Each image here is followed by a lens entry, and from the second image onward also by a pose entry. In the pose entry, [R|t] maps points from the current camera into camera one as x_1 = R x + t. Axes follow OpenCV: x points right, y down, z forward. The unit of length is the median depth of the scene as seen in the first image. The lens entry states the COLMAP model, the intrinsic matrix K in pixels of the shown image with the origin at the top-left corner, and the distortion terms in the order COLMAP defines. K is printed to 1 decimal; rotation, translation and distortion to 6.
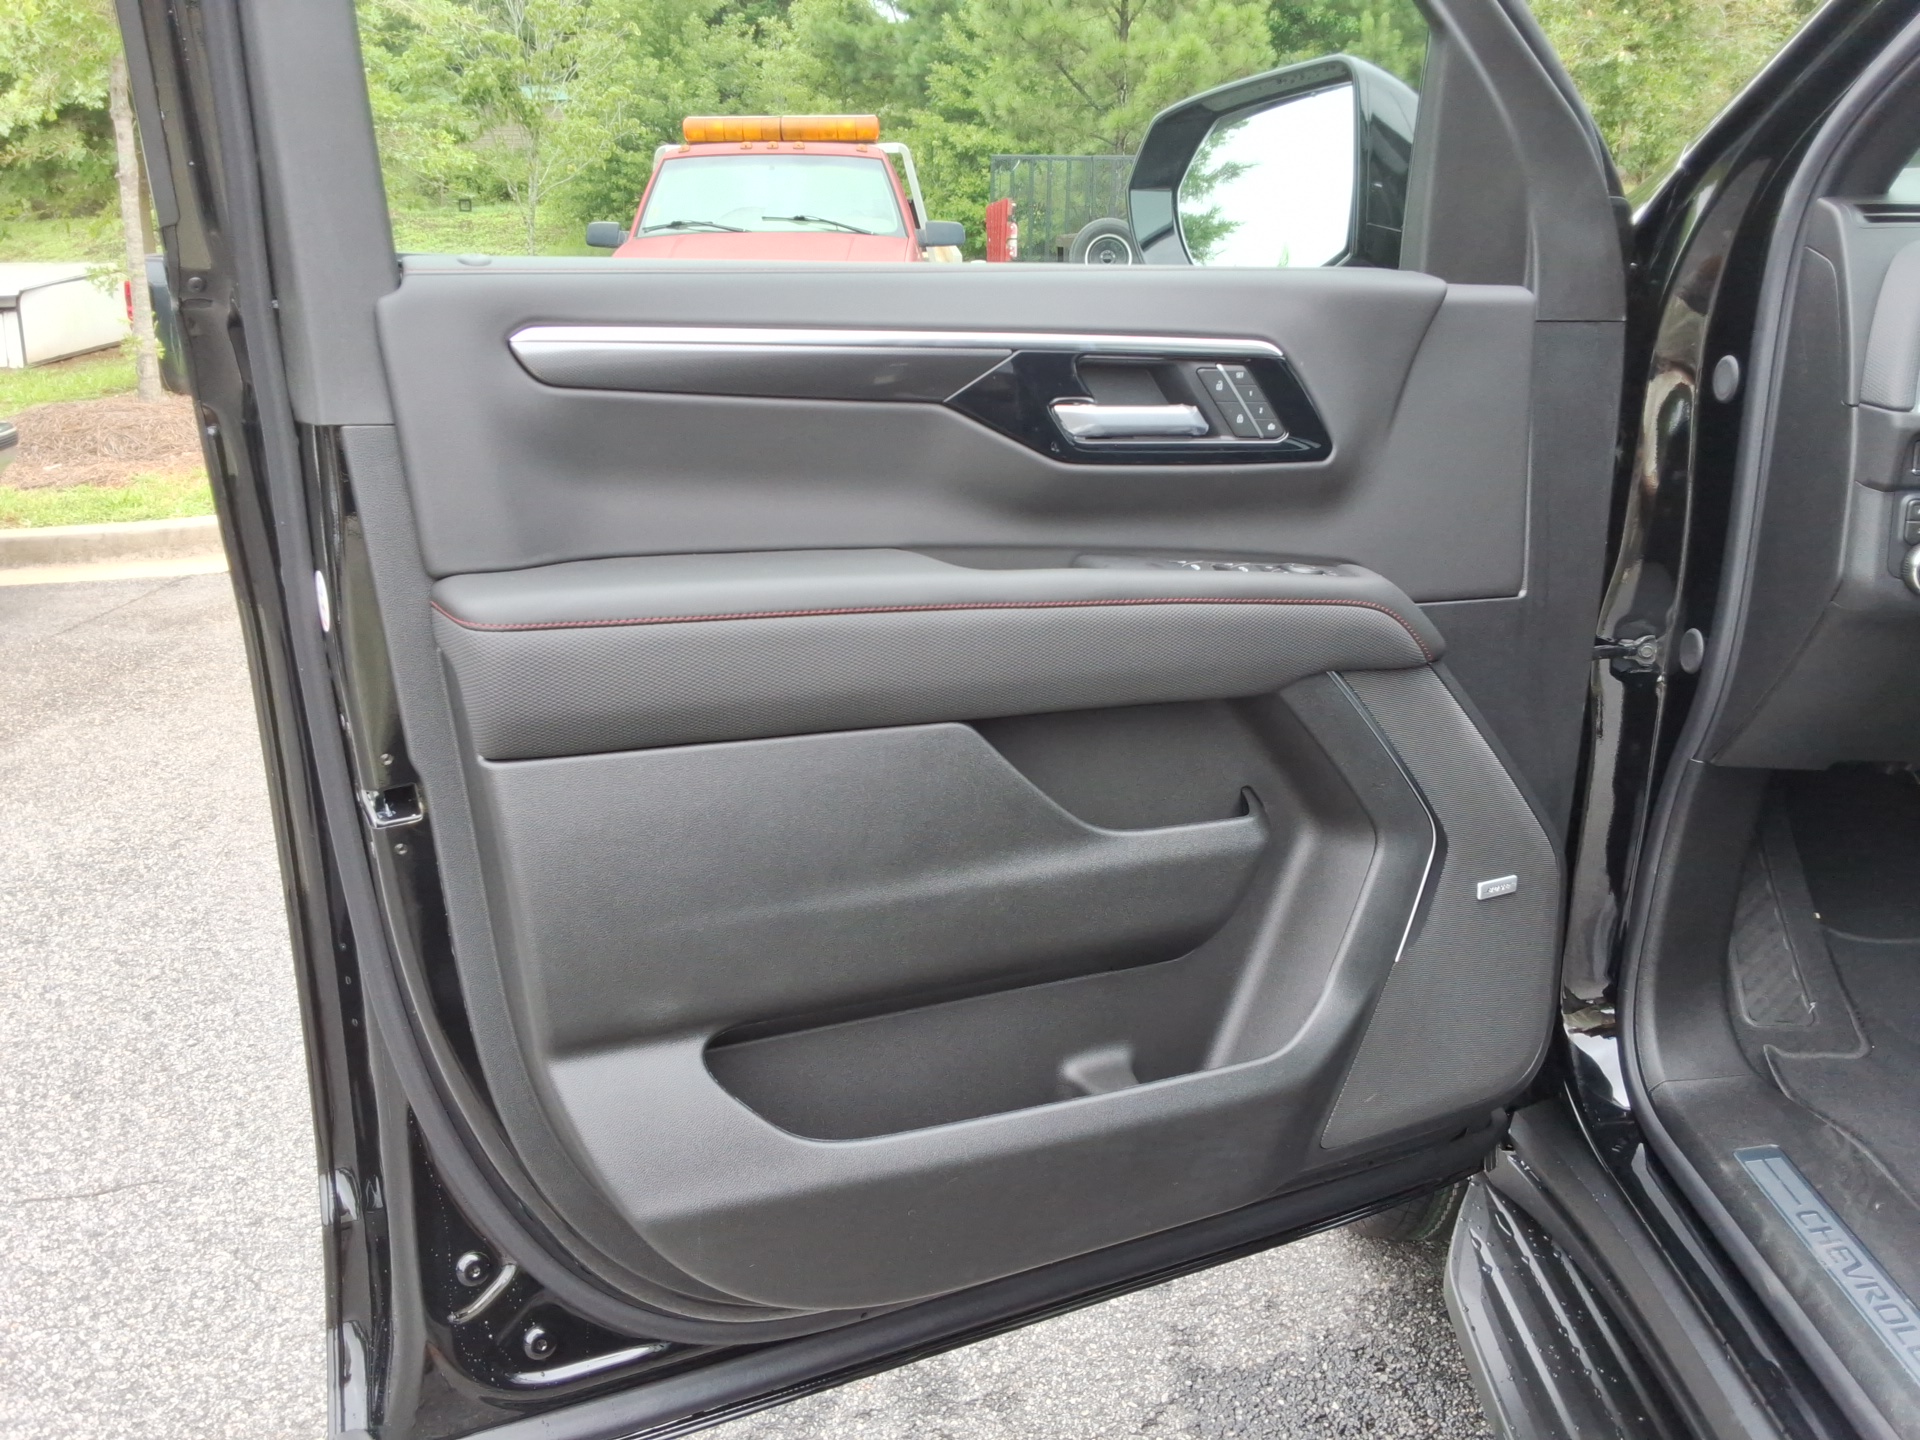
lens RADIAL K [[1549.6, 0, 966.4], [0, 1549.6, 701.1], [0, 0, 1]] dist [0.110544, -0.189918]
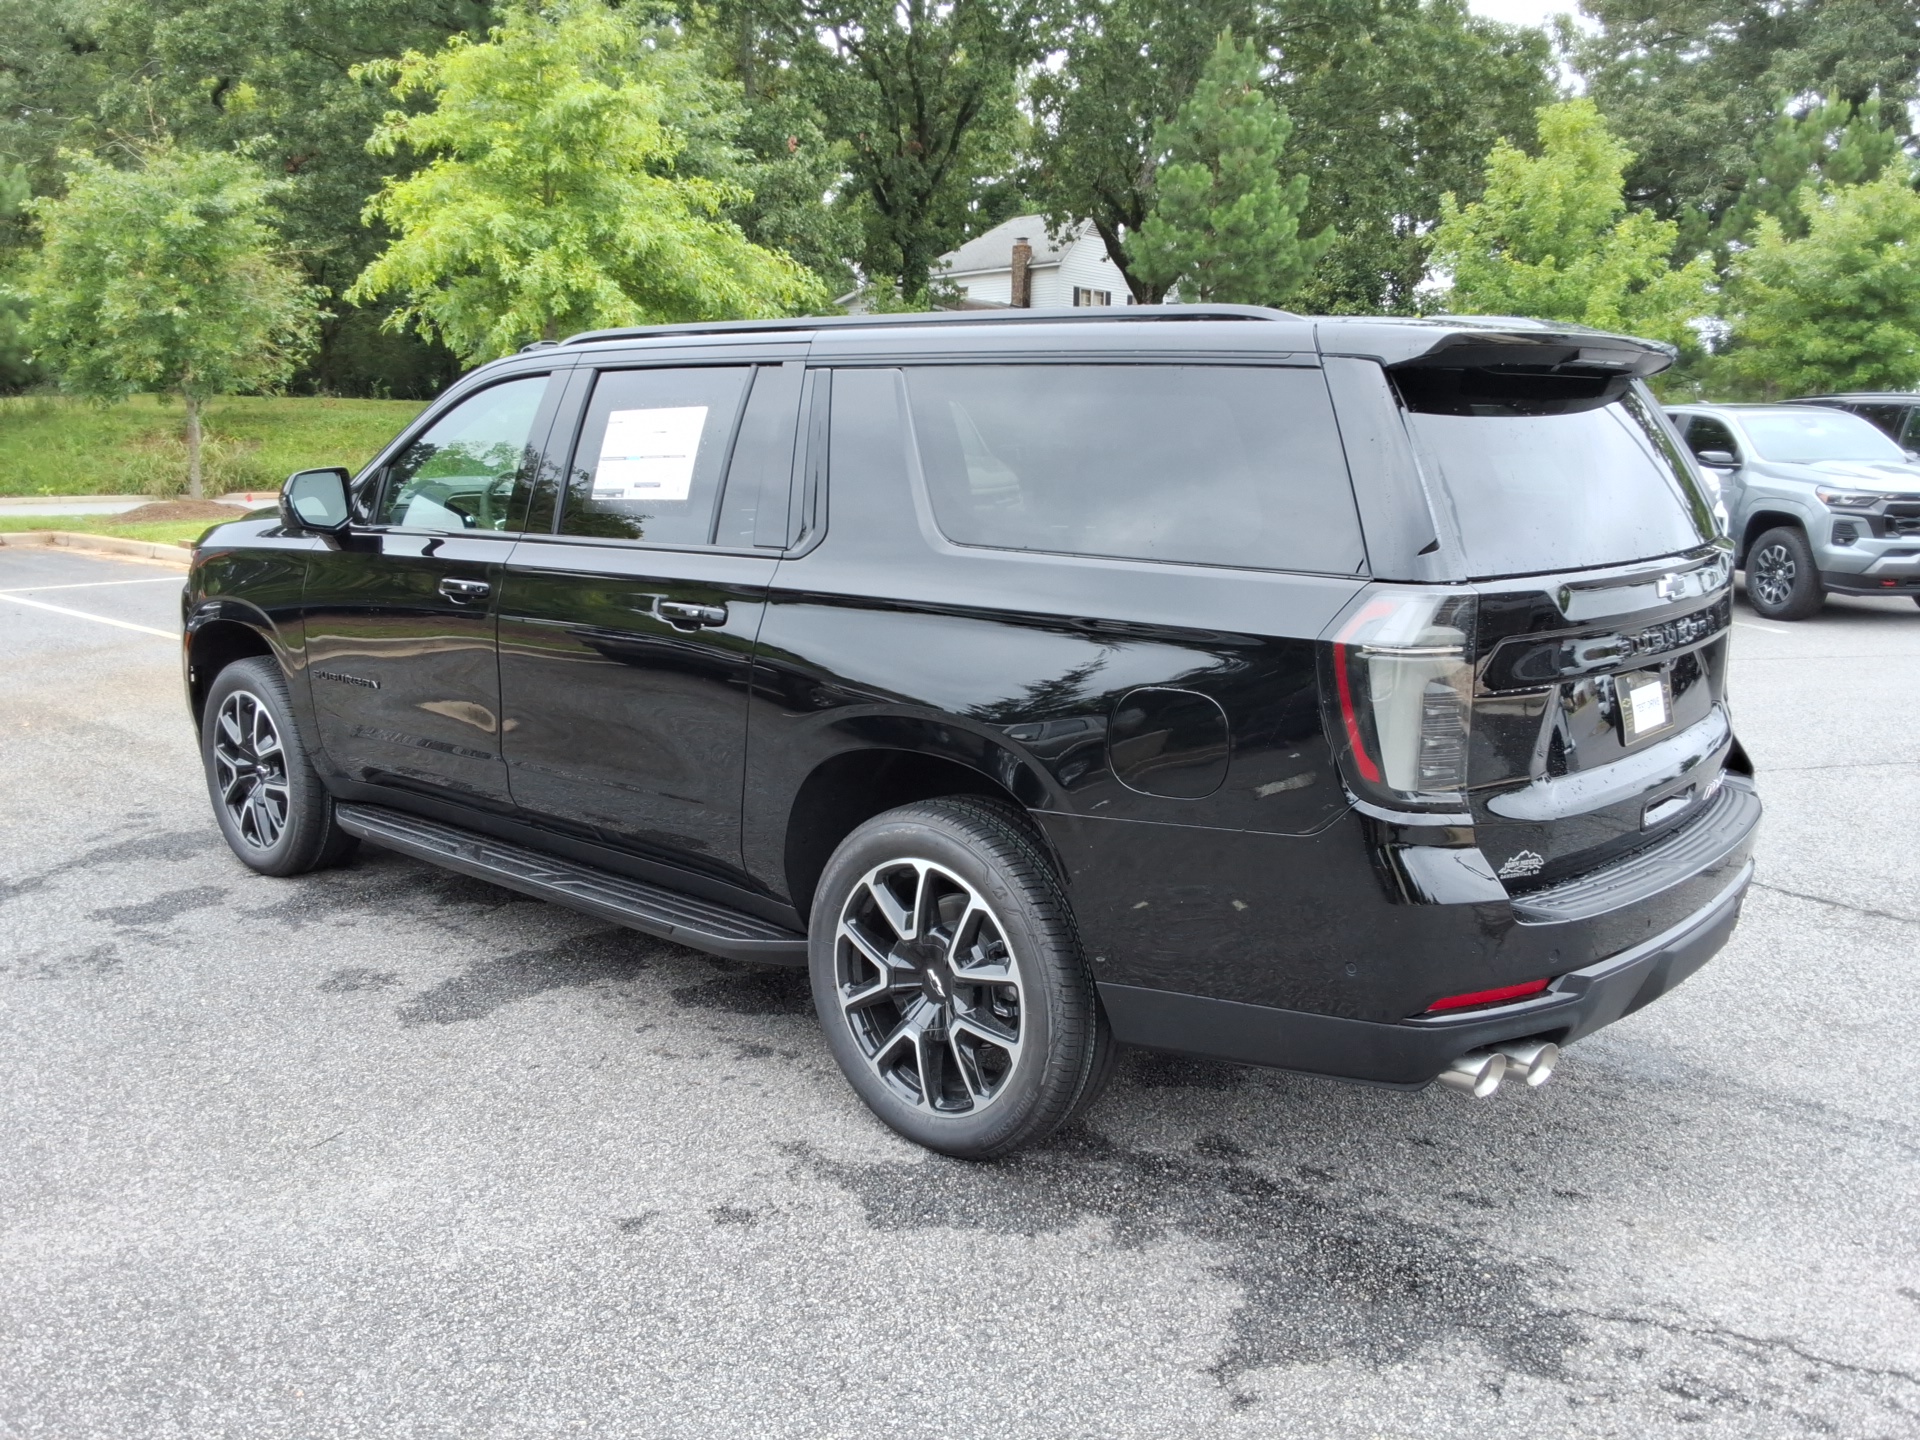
lens RADIAL K [[1533.4, 0, 980.8], [0, 1533.4, 691.0], [0, 0, 1]] dist [0.107939, -0.177973]
pose [[0.652431, -0.124642, 0.747528, -0.102804], [0.214591, 0.976397, -0.024488, 0.040002], [-0.726832, 0.176389, 0.663778, -0.183532]]
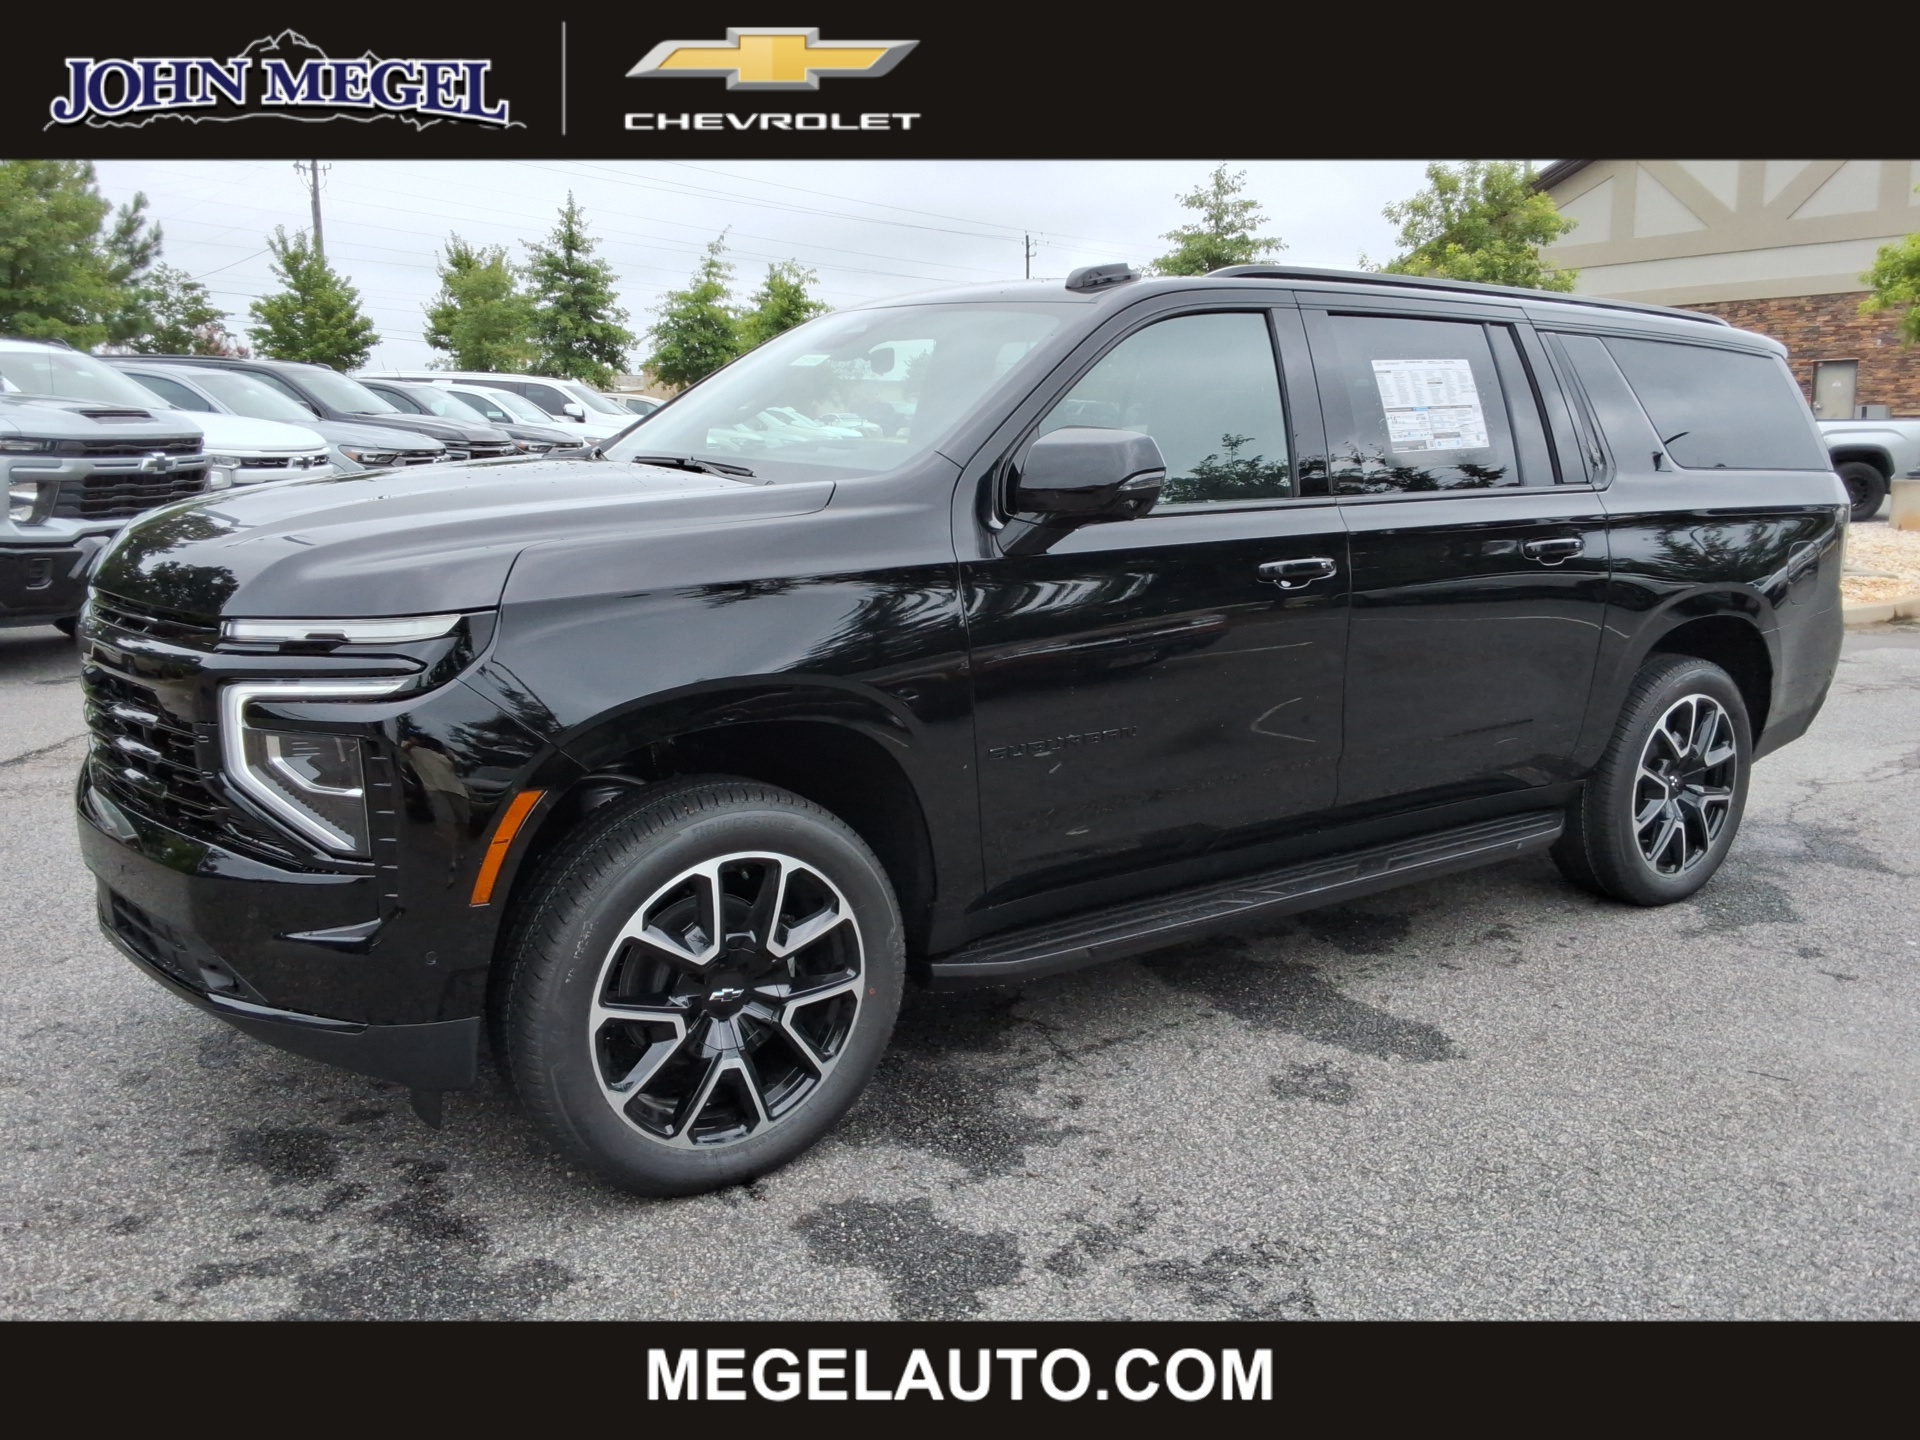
lens RADIAL K [[1533.4, 0, 980.8], [0, 1533.4, 691.0], [0, 0, 1]] dist [0.107939, -0.177973]
pose [[-0.601862, -0.148666, 0.784640, -0.106474], [0.211751, 0.917643, 0.336292, -0.057913], [-0.770015, 0.368550, -0.520815, 0.166715]]
